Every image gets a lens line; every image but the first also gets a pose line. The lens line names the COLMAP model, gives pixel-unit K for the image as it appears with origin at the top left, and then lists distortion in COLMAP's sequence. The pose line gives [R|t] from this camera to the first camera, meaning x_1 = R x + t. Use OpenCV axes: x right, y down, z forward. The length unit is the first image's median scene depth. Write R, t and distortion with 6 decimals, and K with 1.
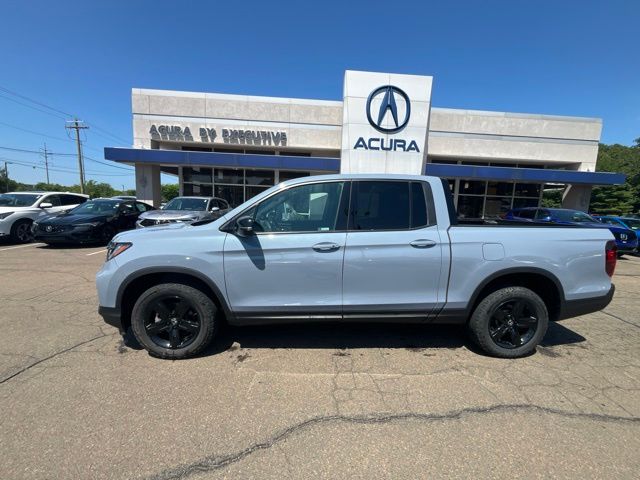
lens RADIAL K [[261.2, 0, 319.4], [0, 261.2, 239.8], [0, 0, 1]] dist [-0.002957, 0.000179]
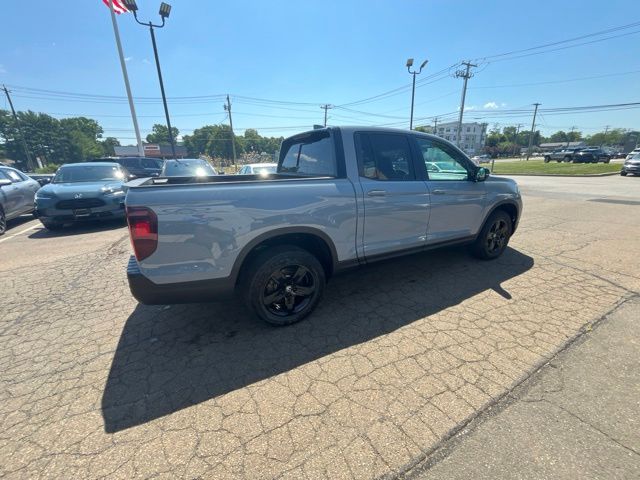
lens RADIAL K [[261.2, 0, 319.0], [0, 261.2, 238.8], [0, 0, 1]] dist [-0.002957, 0.000179]
pose [[-0.904681, 0.113244, -0.410766, 0.176978], [-0.057402, 0.922855, 0.380846, -0.054284], [0.422206, 0.368123, -0.828389, 0.455972]]
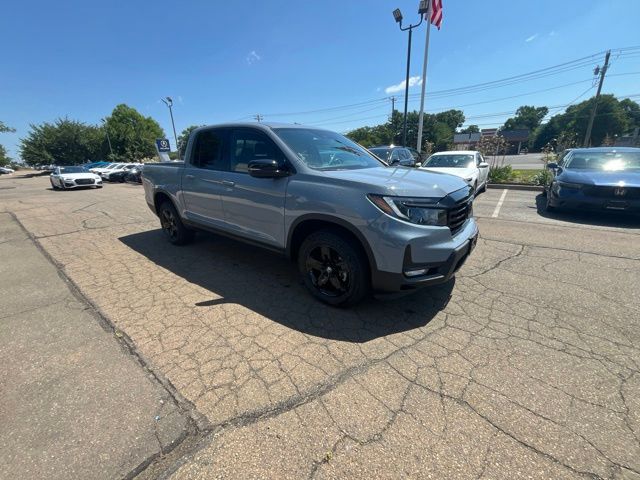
lens RADIAL K [[261.2, 0, 319.5], [0, 261.2, 238.8], [0, 0, 1]] dist [-0.002957, 0.000179]
pose [[-0.754327, -0.207529, 0.622834, -0.201702], [0.086406, 0.909083, 0.407556, -0.053831], [-0.650787, 0.361247, -0.667815, 0.418733]]
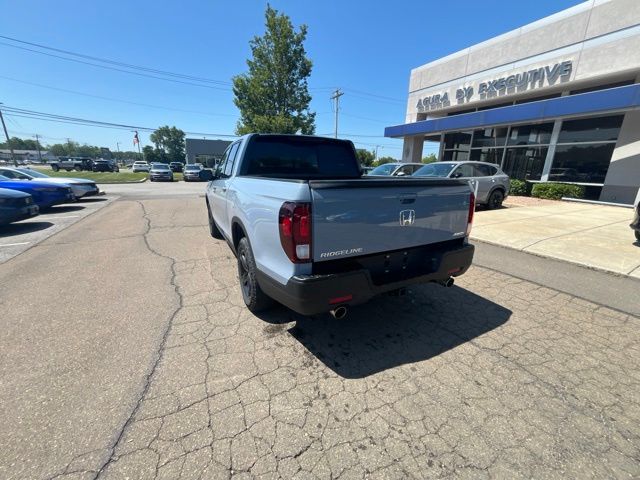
lens RADIAL K [[261.2, 0, 319.2], [0, 261.2, 239.7], [0, 0, 1]] dist [-0.002957, 0.000179]
pose [[0.417070, 0.216534, -0.882704, 0.318834], [-0.117420, 0.975903, 0.183916, -0.005997], [0.901257, 0.026941, 0.432445, 0.148634]]
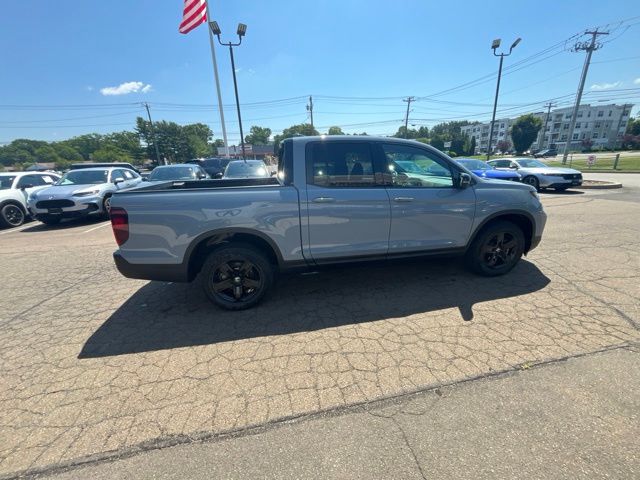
lens RADIAL K [[261.2, 0, 318.8], [0, 261.2, 238.9], [0, 0, 1]] dist [-0.002957, 0.000179]
pose [[-0.990317, 0.047063, -0.130604, 0.091641], [-0.009695, 0.915040, 0.403247, -0.068254], [0.138486, 0.400609, -0.905723, 0.496300]]
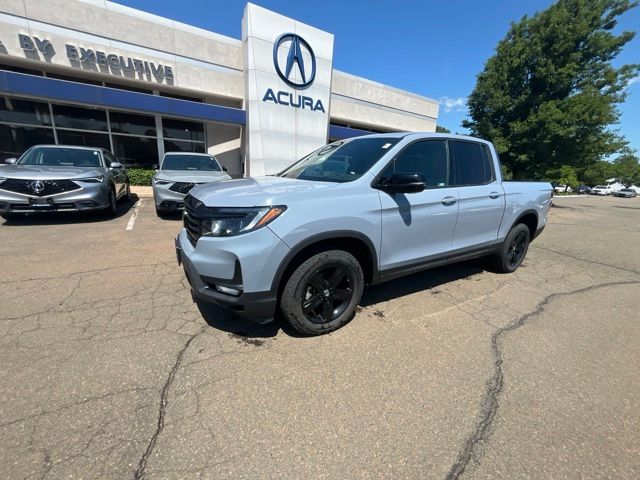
lens RADIAL K [[261.2, 0, 319.3], [0, 261.2, 239.4], [0, 0, 1]] dist [-0.002957, 0.000179]
pose [[0.882108, -0.109137, 0.458231, -0.166380], [0.041661, 0.987053, 0.154889, -0.000877], [-0.469202, -0.117539, 0.875234, 0.044220]]
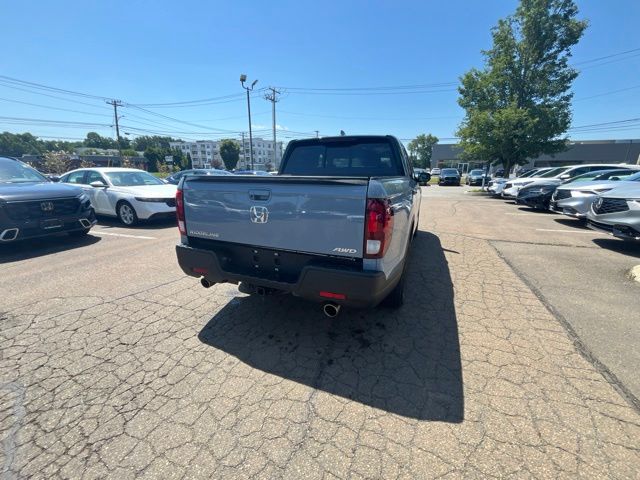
lens RADIAL K [[261.2, 0, 318.7], [0, 261.2, 238.8], [0, 0, 1]] dist [-0.002957, 0.000179]
pose [[-0.425675, 0.196607, -0.883259, 0.322425], [-0.133013, 0.951912, 0.275992, -0.026982], [0.895047, 0.234968, -0.379053, 0.332015]]
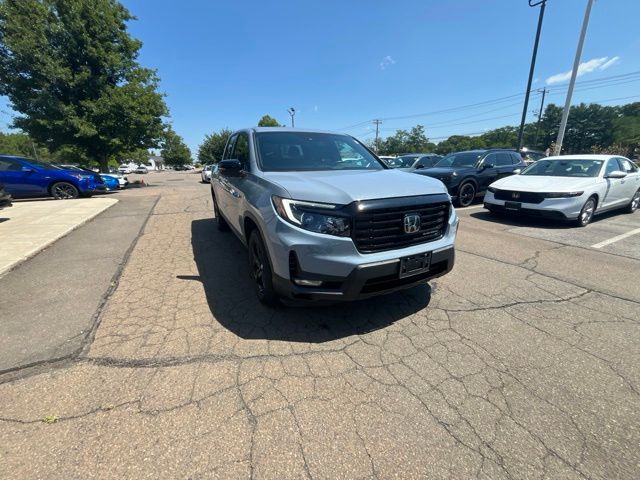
lens RADIAL K [[261.2, 0, 319.0], [0, 261.2, 239.3], [0, 0, 1]] dist [-0.002957, 0.000179]
pose [[-0.410627, -0.281353, 0.867310, -0.269983], [0.115562, 0.927473, 0.355583, -0.040821], [-0.904451, 0.246240, -0.348332, 0.328601]]
